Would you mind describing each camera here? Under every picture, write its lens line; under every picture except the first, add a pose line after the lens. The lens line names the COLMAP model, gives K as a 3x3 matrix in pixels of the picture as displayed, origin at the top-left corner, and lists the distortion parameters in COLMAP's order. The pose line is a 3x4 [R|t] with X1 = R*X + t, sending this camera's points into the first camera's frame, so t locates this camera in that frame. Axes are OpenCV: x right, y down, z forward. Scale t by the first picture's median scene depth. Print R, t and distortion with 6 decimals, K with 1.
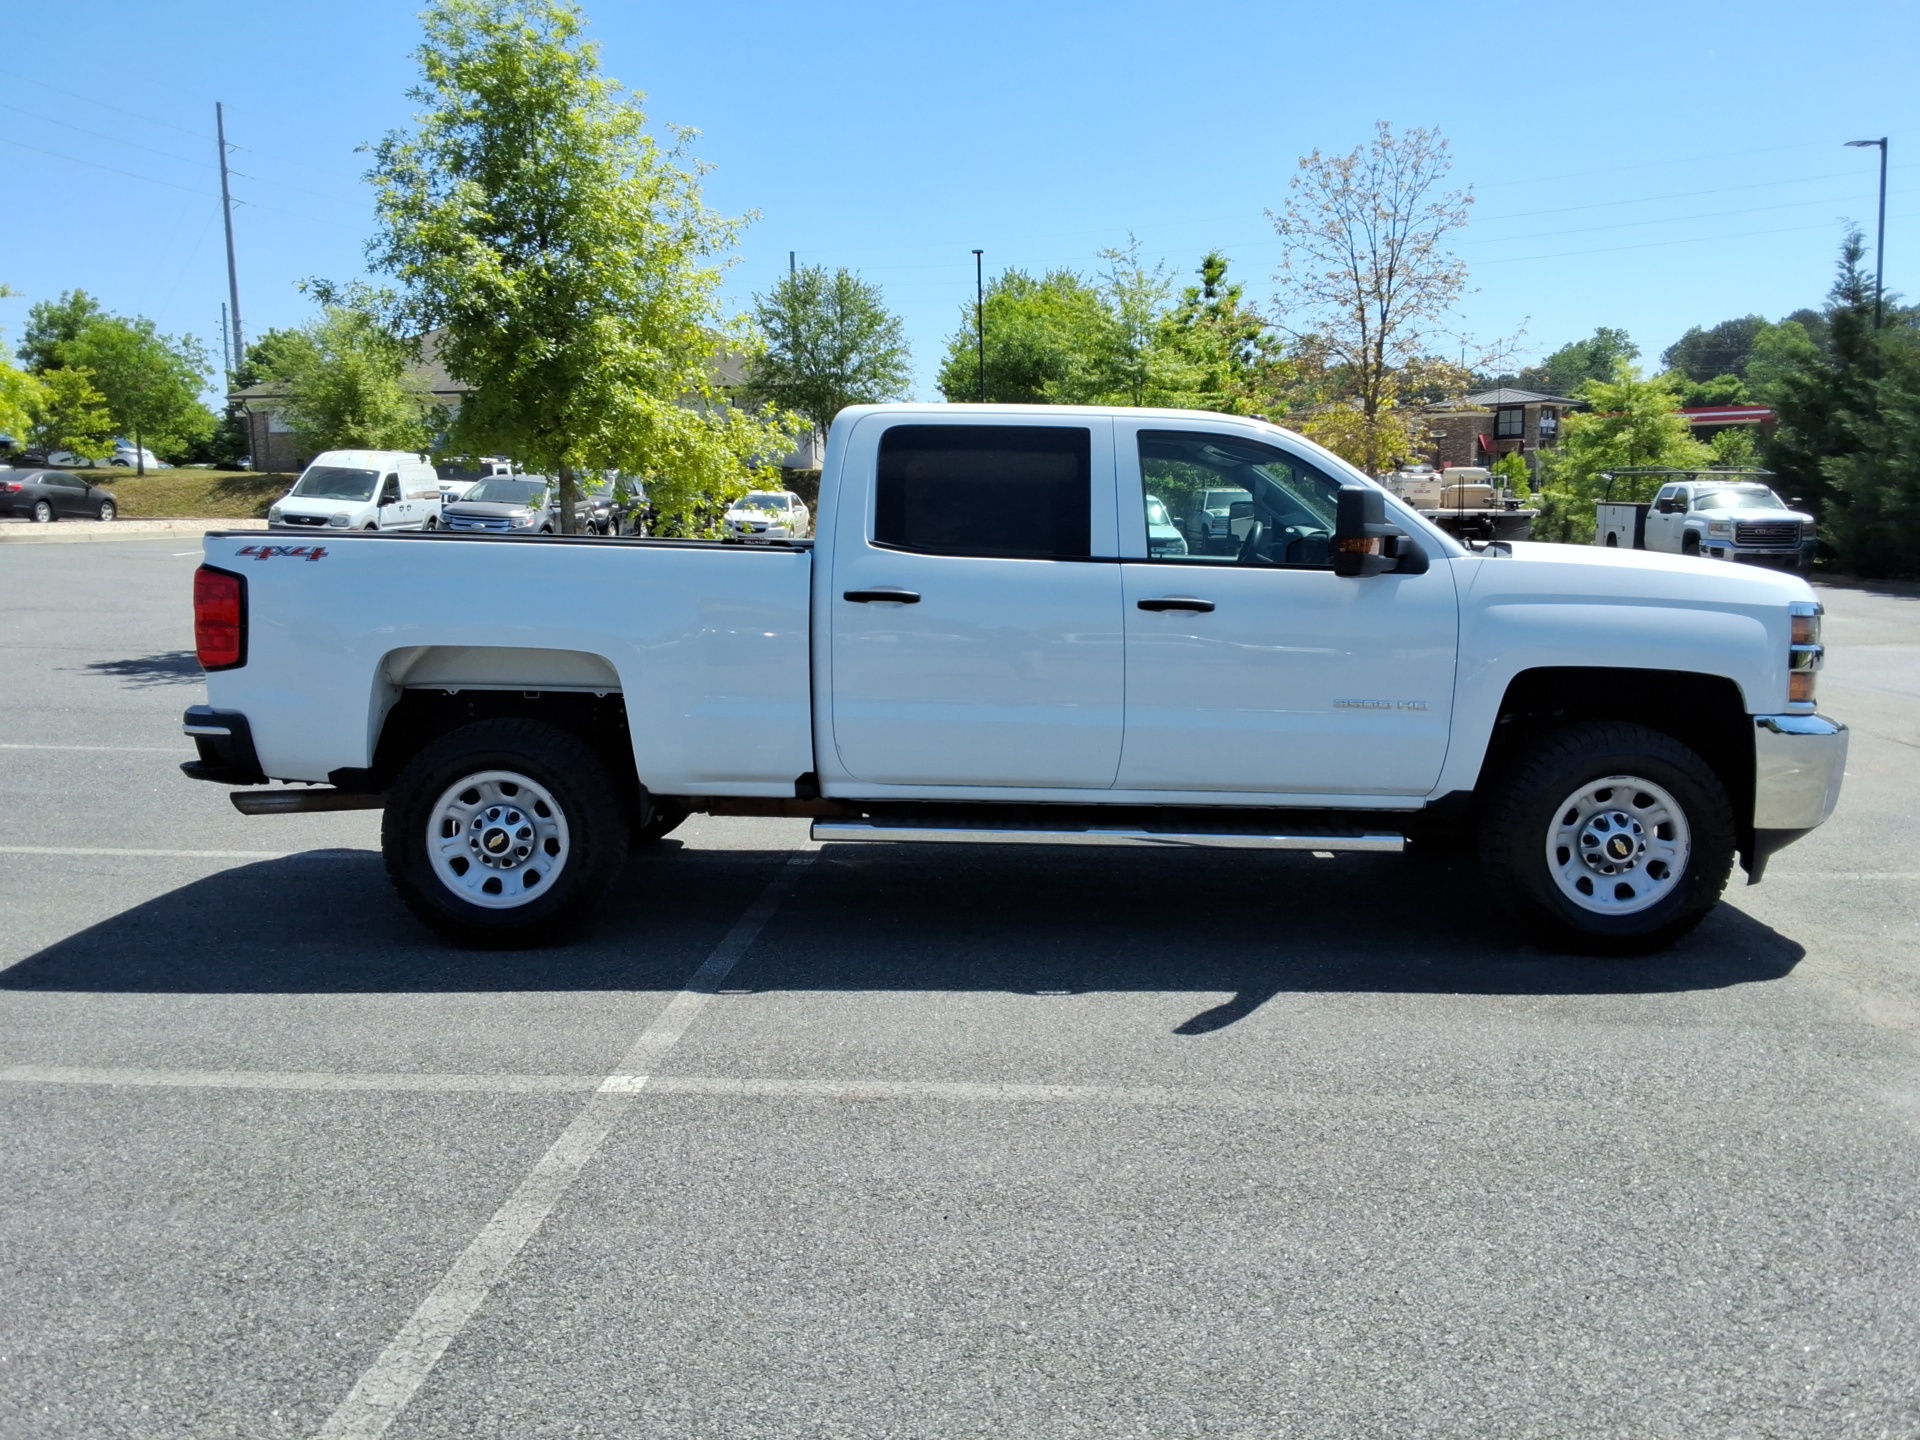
lens RADIAL K [[1586.0, 0, 1023.6], [0, 1586.0, 717.6], [0, 0, 1]] dist [0.103230, -0.136133]
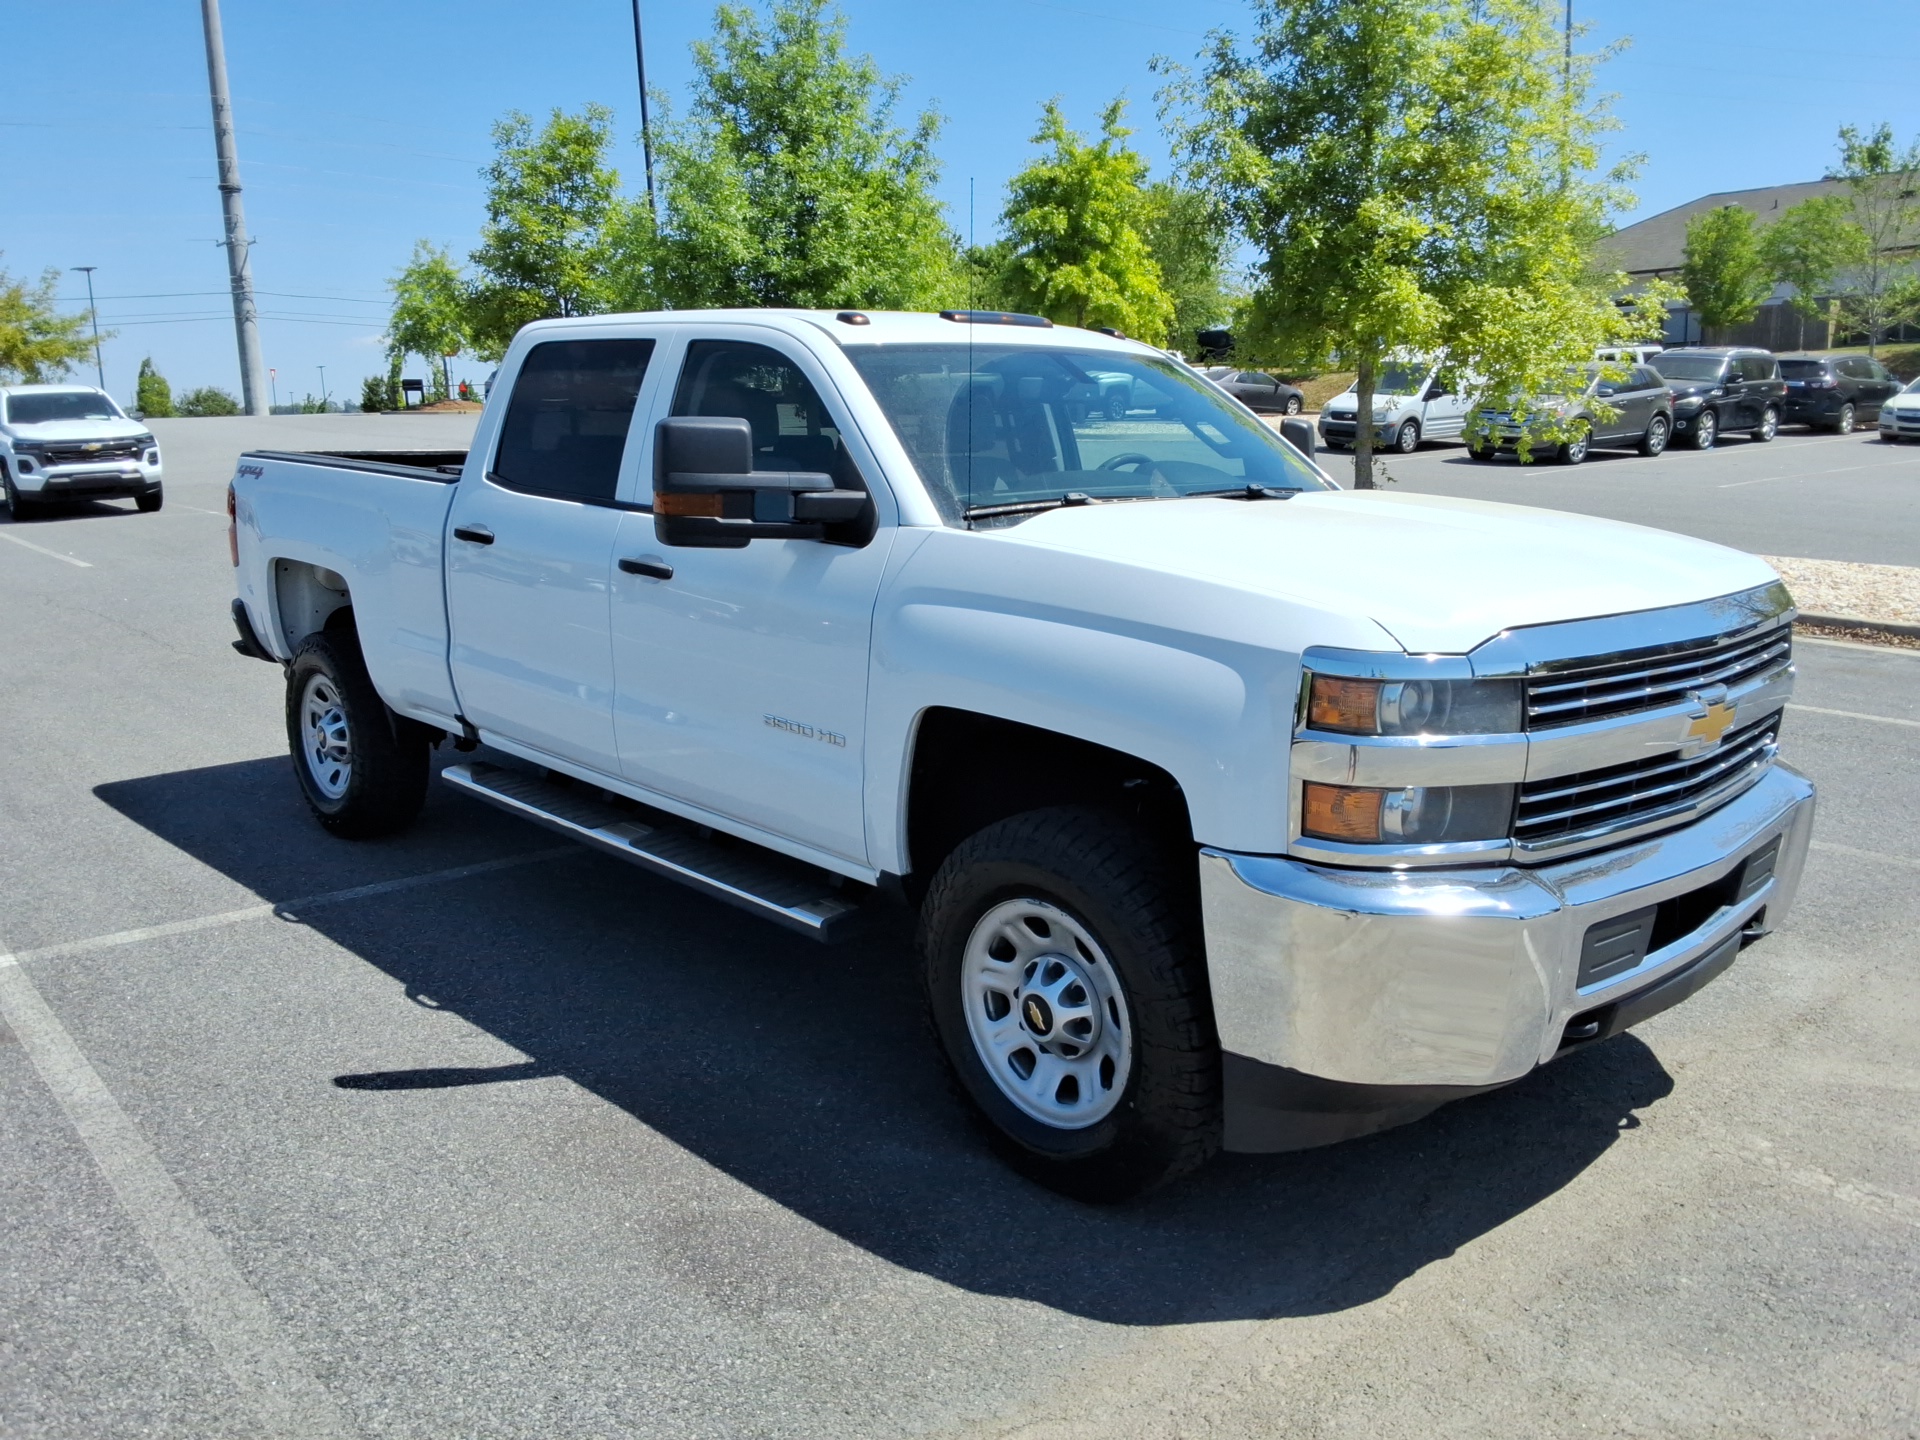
lens RADIAL K [[1610.1, 0, 1003.7], [0, 1610.1, 724.5], [0, 0, 1]] dist [-0.014636, -0.009763]
pose [[0.685629, 0.137321, -0.714881, 0.780165], [-0.084740, 0.990426, 0.108977, -0.093579], [0.723002, -0.014139, 0.690702, 0.567950]]
